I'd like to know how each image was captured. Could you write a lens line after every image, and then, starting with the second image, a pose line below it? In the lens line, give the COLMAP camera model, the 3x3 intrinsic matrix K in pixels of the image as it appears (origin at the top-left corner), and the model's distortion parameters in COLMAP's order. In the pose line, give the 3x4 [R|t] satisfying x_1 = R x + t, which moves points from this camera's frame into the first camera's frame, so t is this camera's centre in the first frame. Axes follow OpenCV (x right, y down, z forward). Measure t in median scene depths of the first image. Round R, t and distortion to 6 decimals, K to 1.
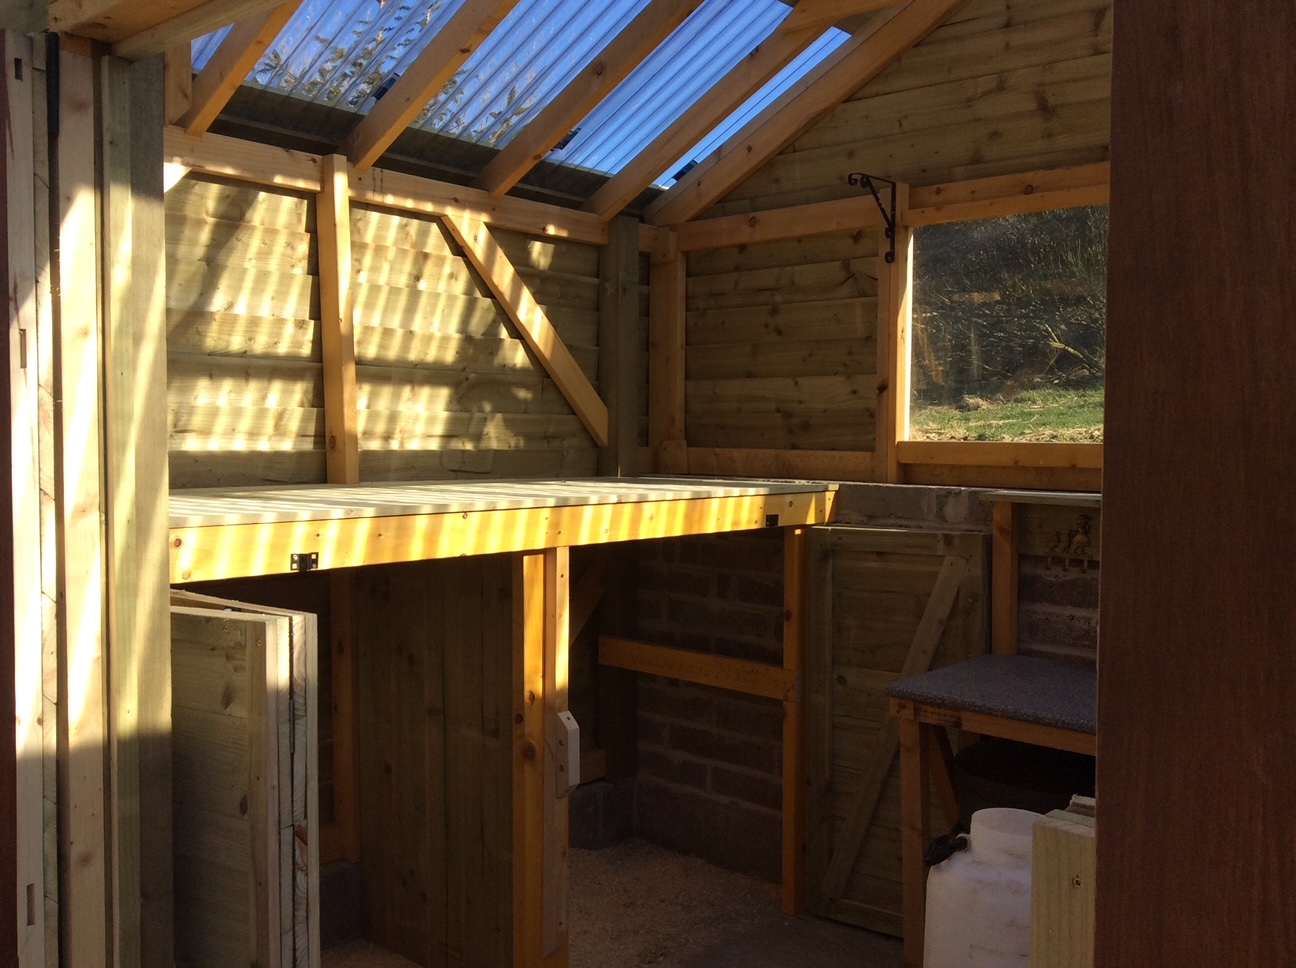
lens RADIAL K [[1179.9, 0, 648.0], [0, 1179.9, 484.0], [0, 0, 1]] dist [0.161481, -0.356555]
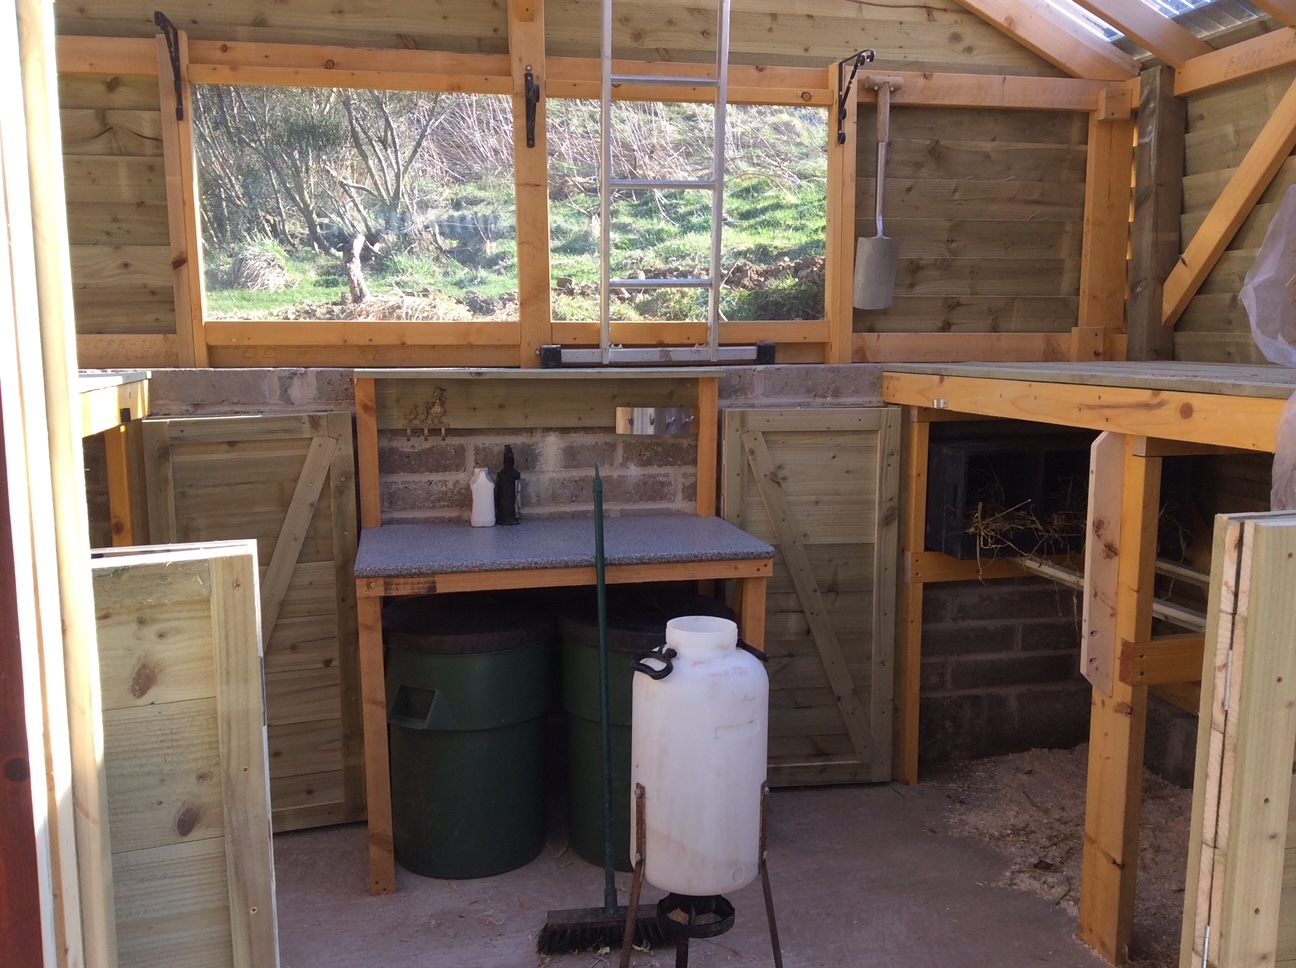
lens RADIAL K [[1179.9, 0, 648.0], [0, 1179.9, 484.0], [0, 0, 1]] dist [0.161481, -0.356555]
pose [[0.586179, -0.116884, 0.801706, -0.366898], [0.047673, 0.992800, 0.109888, 0.003221], [-0.808778, -0.026195, 0.587531, 0.190334]]
